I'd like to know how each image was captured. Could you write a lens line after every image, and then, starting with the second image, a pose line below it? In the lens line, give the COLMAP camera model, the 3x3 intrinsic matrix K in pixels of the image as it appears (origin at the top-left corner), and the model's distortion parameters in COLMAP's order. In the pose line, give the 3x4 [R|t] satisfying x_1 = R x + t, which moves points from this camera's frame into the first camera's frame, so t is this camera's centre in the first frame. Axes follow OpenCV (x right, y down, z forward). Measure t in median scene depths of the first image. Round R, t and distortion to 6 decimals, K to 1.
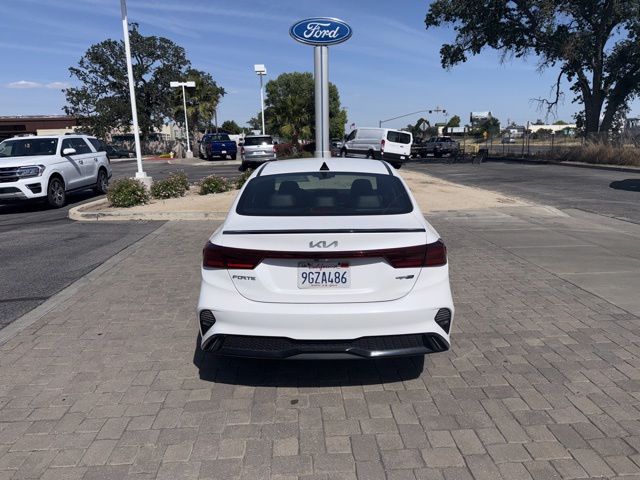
lens RADIAL K [[444.6, 0, 324.0], [0, 444.6, 239.8], [0, 0, 1]] dist [0.065489, -0.095170]
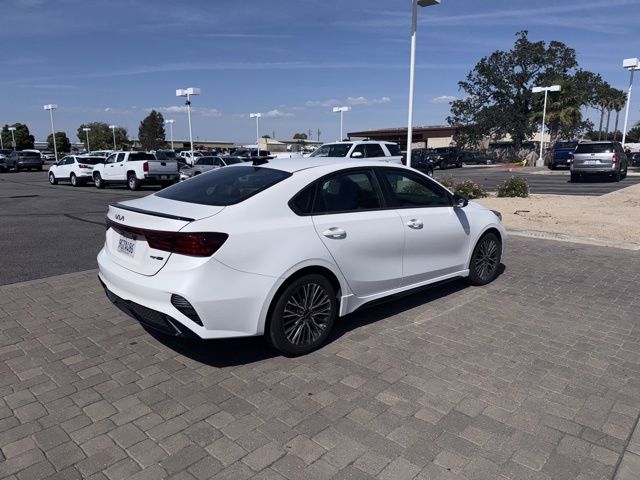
lens RADIAL K [[444.6, 0, 324.0], [0, 444.6, 239.8], [0, 0, 1]] dist [0.065489, -0.095170]
pose [[0.696398, 0.156755, -0.700327, 0.083574], [-0.168464, 0.984293, 0.052796, -0.005999], [0.697603, 0.081213, 0.711867, 0.032878]]
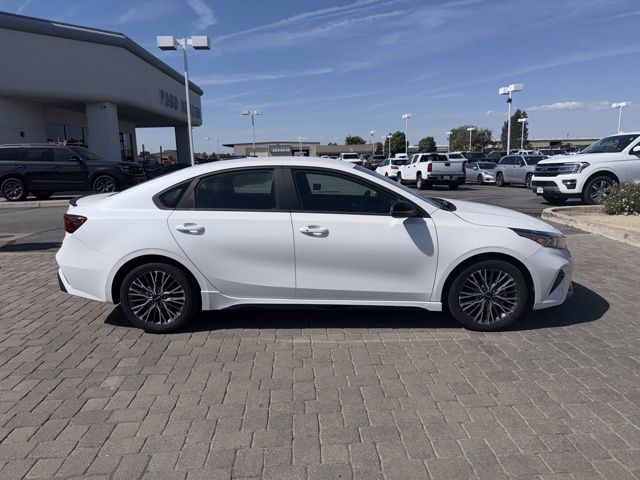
lens RADIAL K [[444.6, 0, 324.0], [0, 444.6, 239.8], [0, 0, 1]] dist [0.065489, -0.095170]
pose [[-0.006824, 0.200230, -0.979725, 0.114973], [-0.192801, 0.961102, 0.197766, -0.024747], [0.981214, 0.190242, 0.032045, 0.122670]]
